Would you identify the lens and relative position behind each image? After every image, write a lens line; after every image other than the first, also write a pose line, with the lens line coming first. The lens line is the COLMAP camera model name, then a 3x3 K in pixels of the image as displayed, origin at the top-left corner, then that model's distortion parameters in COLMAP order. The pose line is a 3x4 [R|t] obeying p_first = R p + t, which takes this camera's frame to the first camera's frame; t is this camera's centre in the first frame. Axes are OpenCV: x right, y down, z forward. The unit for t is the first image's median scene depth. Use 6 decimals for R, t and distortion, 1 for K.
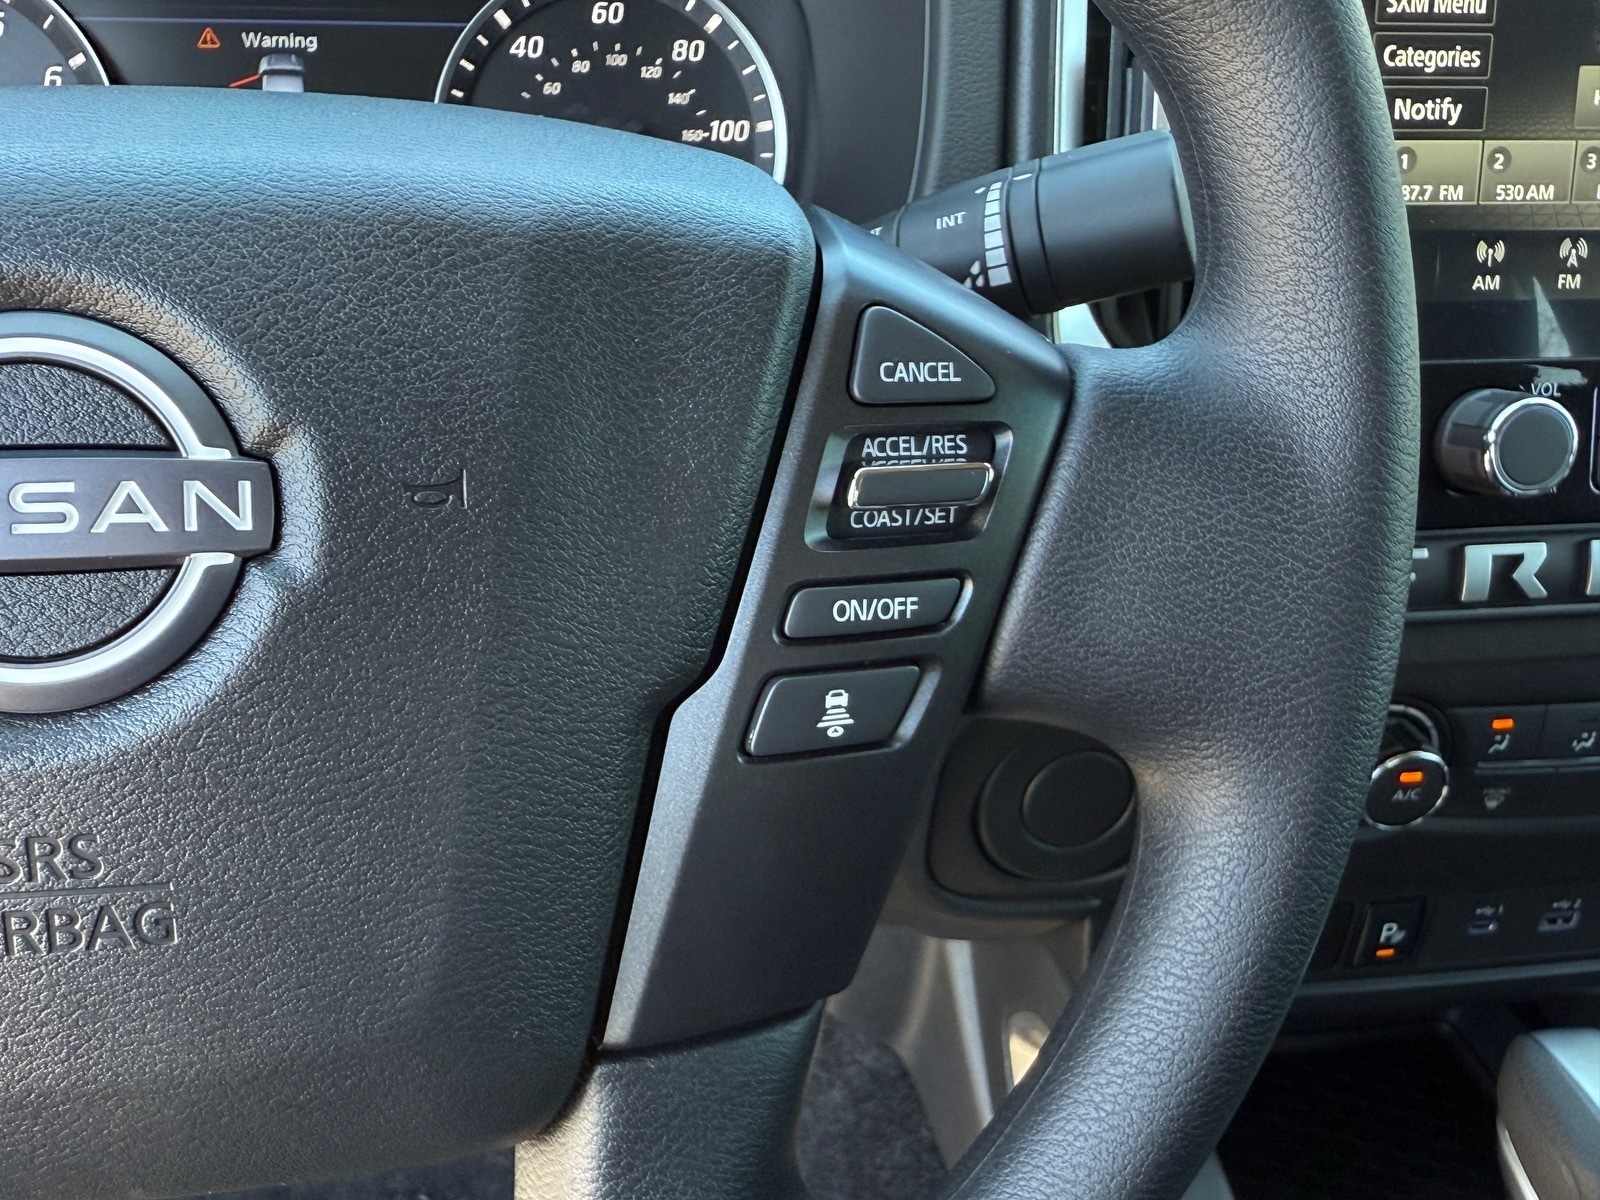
lens RADIAL K [[1538.5, 0, 710.5], [0, 1538.5, 606.9], [0, 0, 1]] dist [-0.013220, 0.039104]
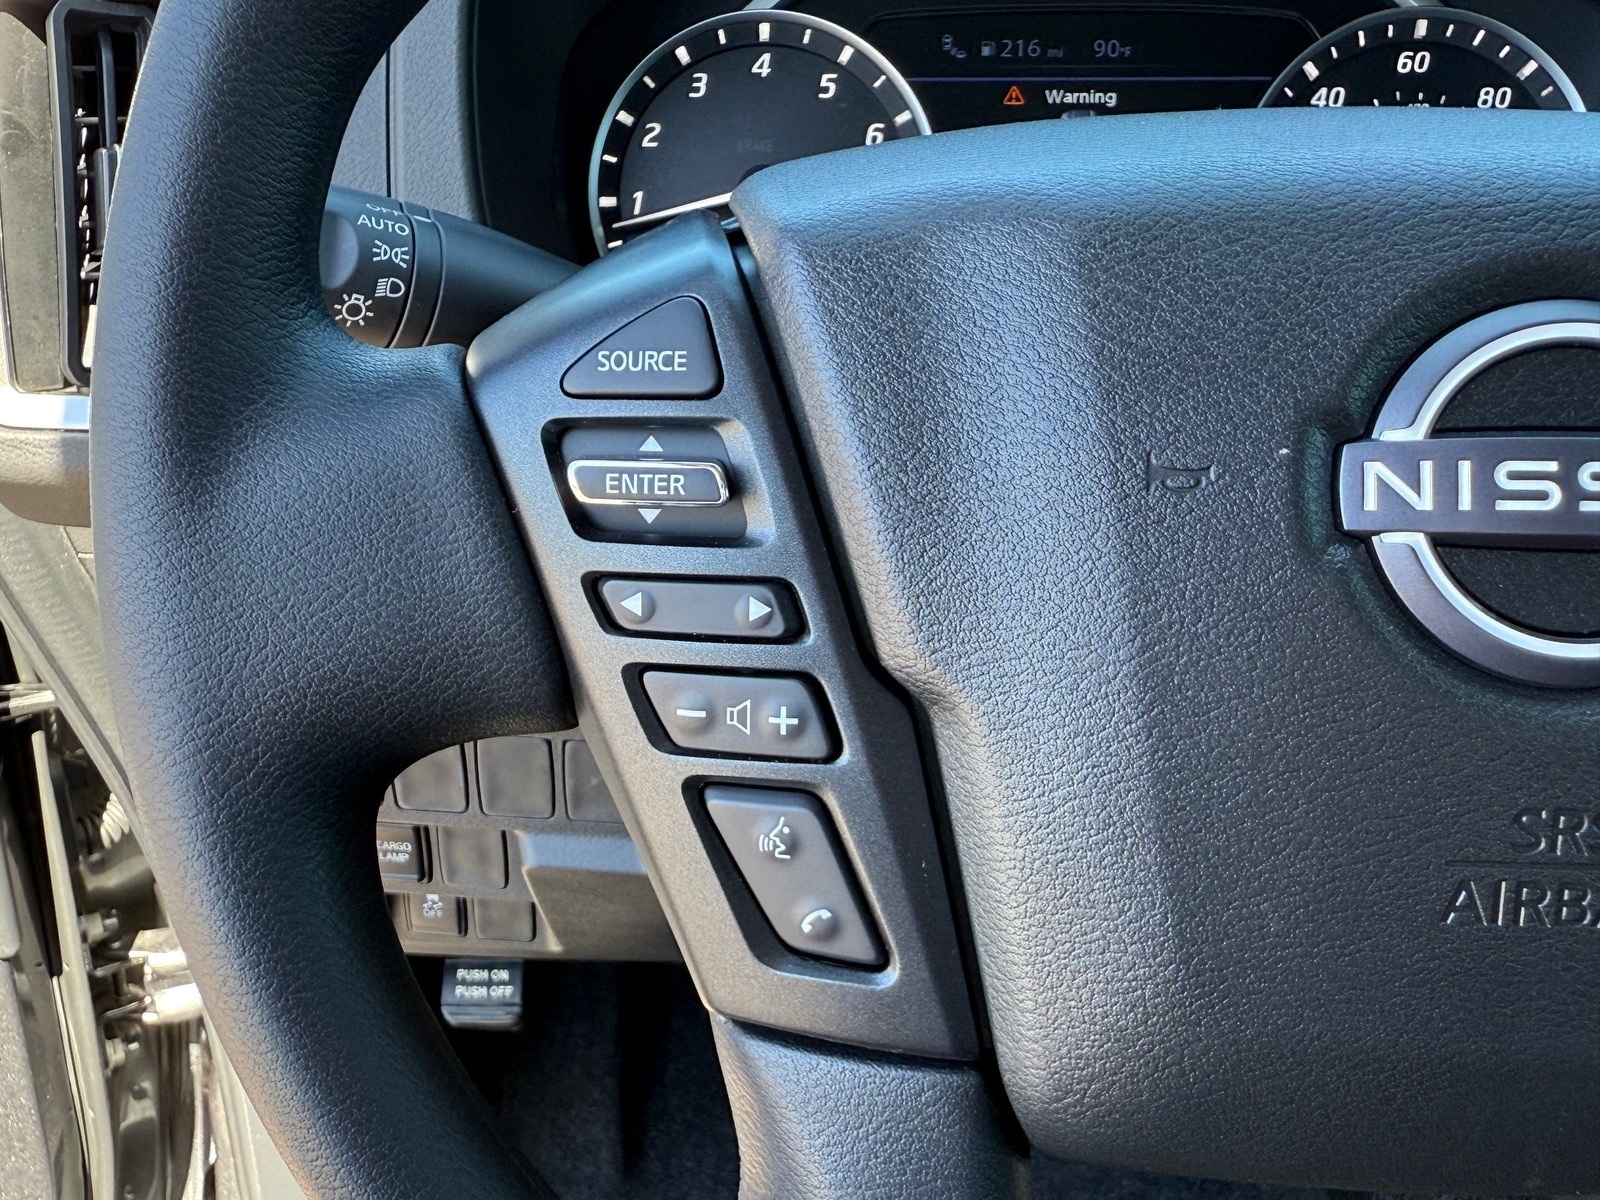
lens RADIAL K [[1538.5, 0, 710.5], [0, 1538.5, 606.9], [0, 0, 1]] dist [-0.013220, 0.039104]
pose [[0.978865, 0.044482, -0.199609, -0.357993], [-0.054643, 0.997460, -0.045685, 0.042036], [0.197070, 0.055627, 0.978810, -0.052331]]
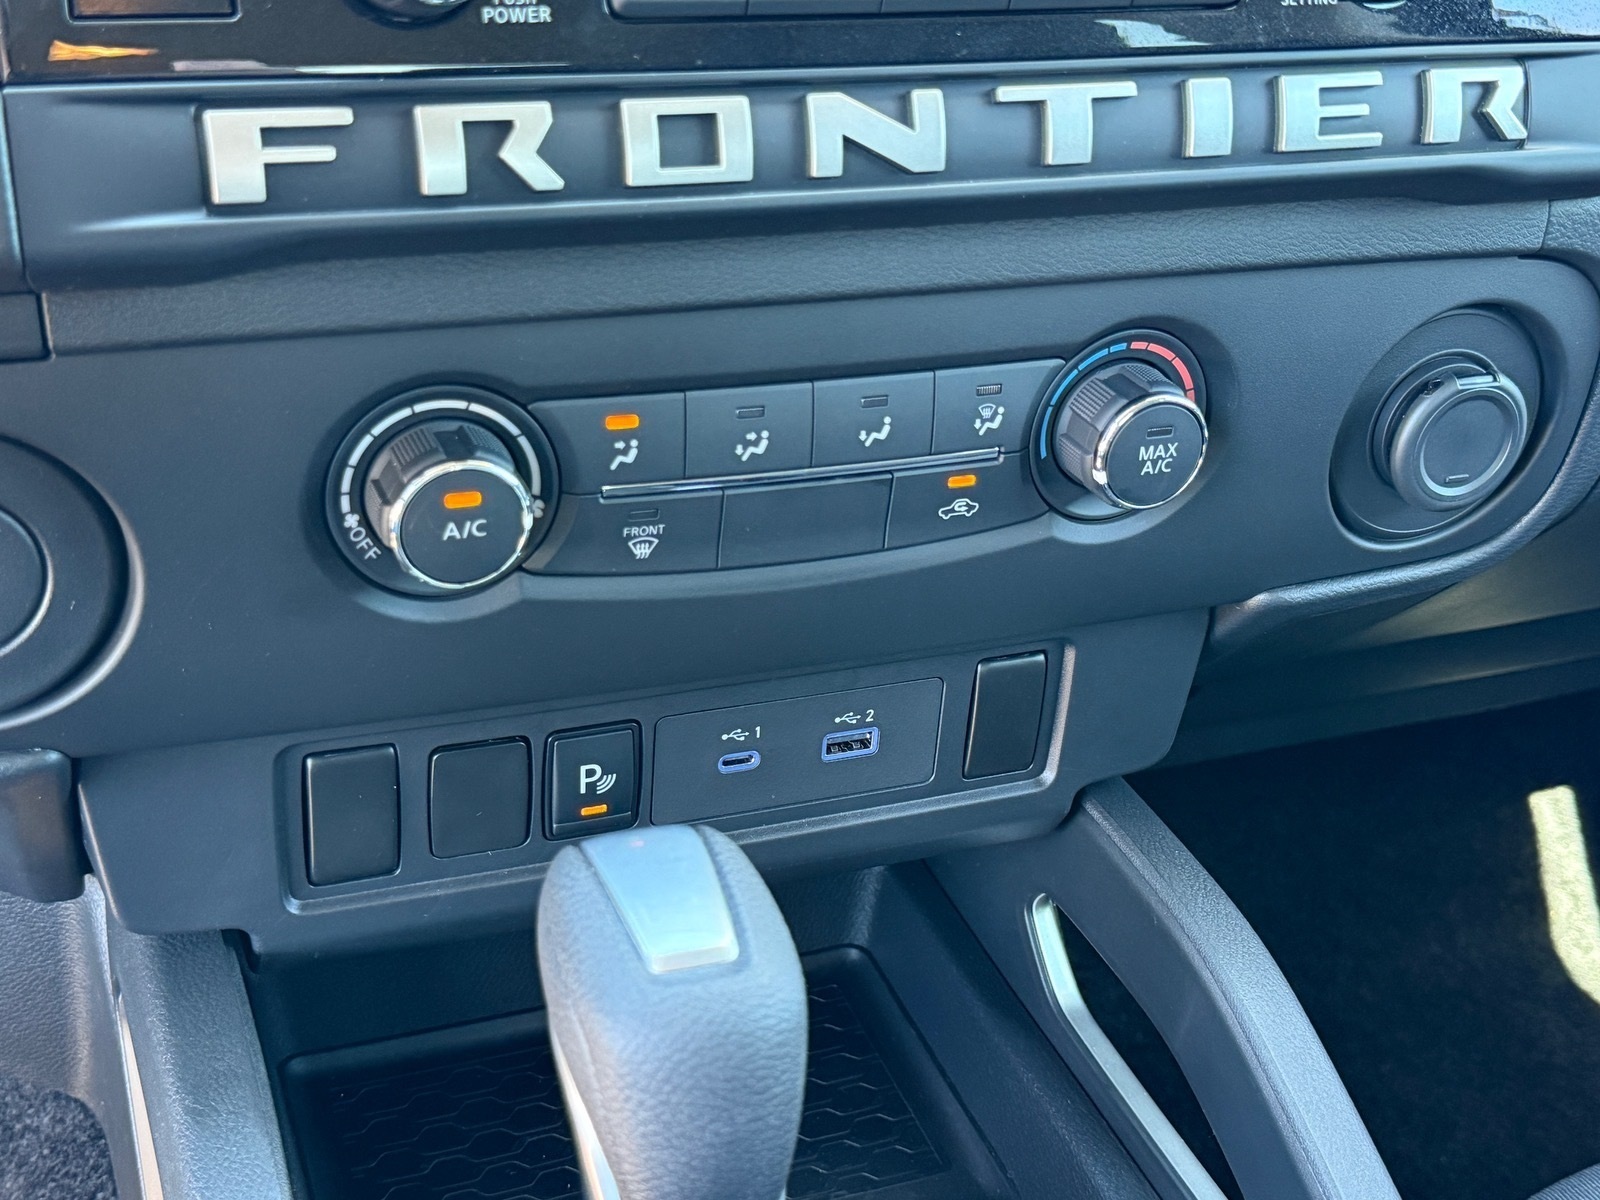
lens RADIAL K [[2077.9, 0, 806.9], [0, 2077.9, 598.5], [0, 0, 1]] dist [0.203570, -0.448659]
pose [[0.976338, -0.074843, 0.202884, 0.467893], [0.076889, 0.997037, -0.002214, 0.187809], [-0.202117, 0.017761, 0.979200, 0.098914]]
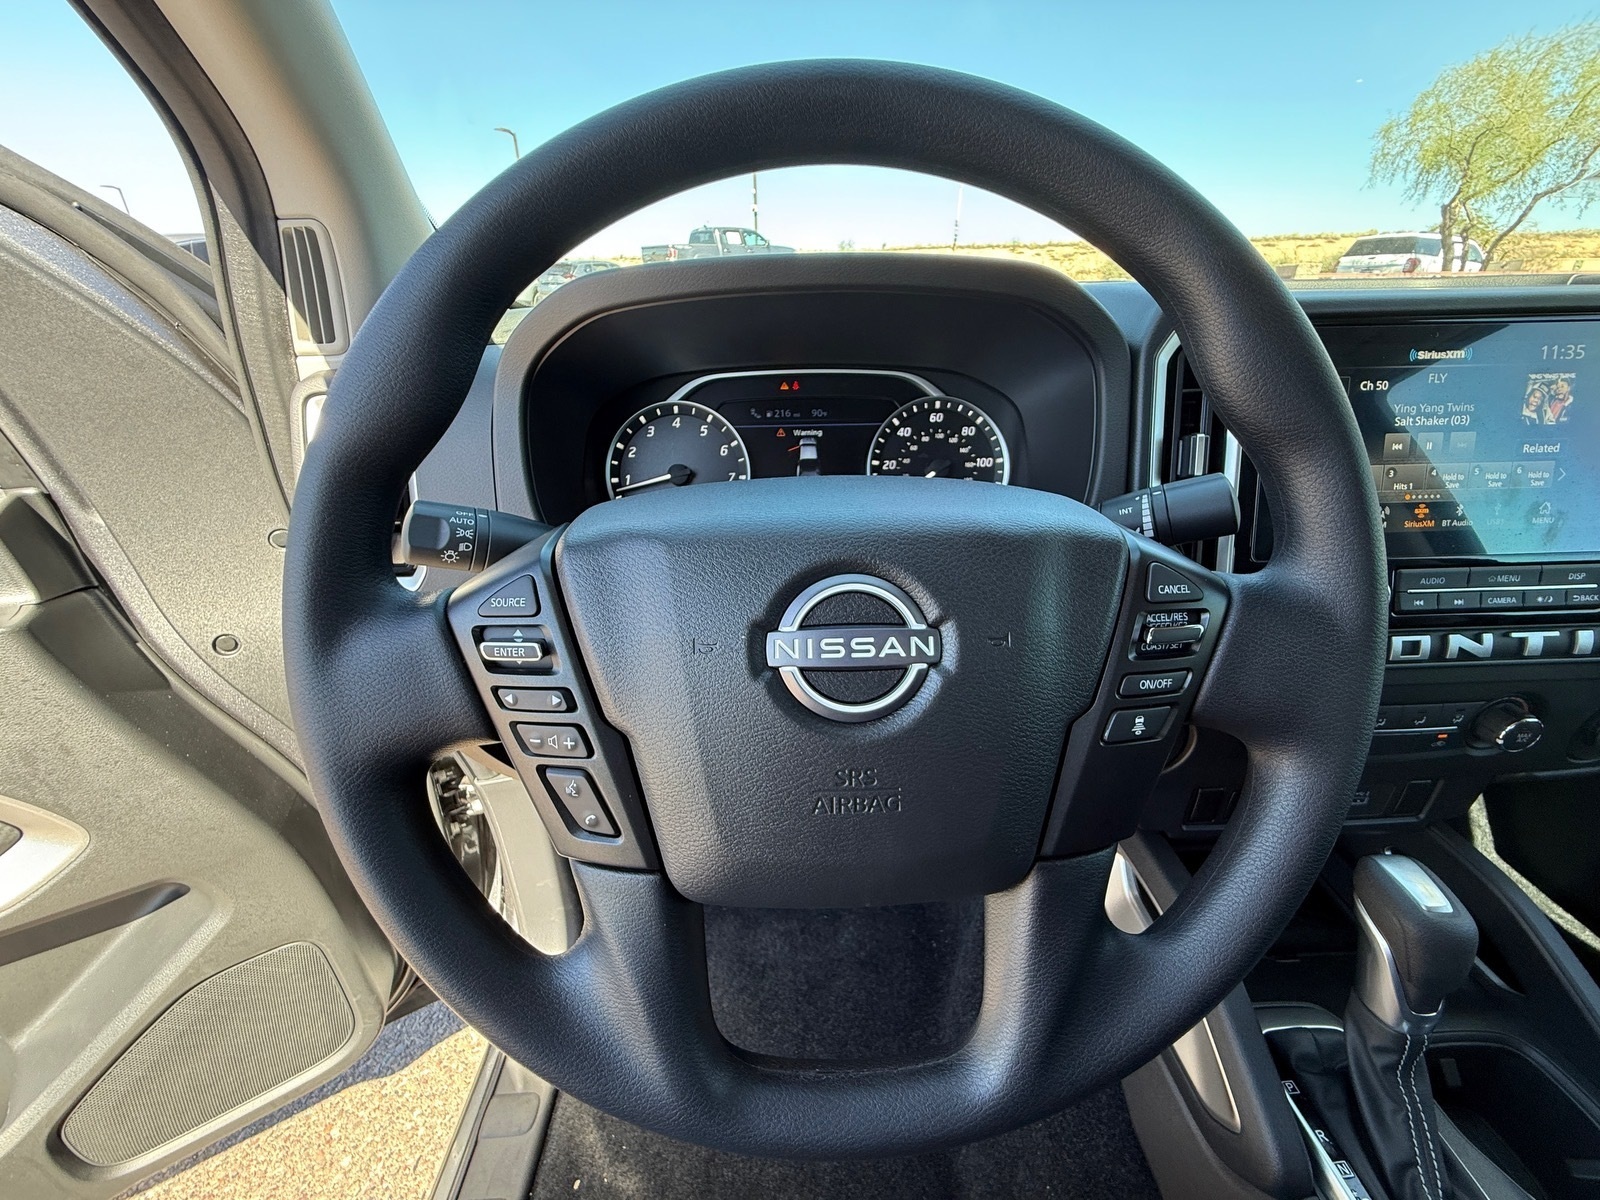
lens RADIAL K [[644.1, 0, 803.4], [0, 644.1, 603.4], [0, 0, 1]] dist [0.000350, 0.000575]
pose [[0.991307, 0.005800, -0.131443, -0.170833], [-0.012178, 0.998784, -0.047775, -0.037965], [0.131006, 0.048960, 0.990172, -0.061823]]
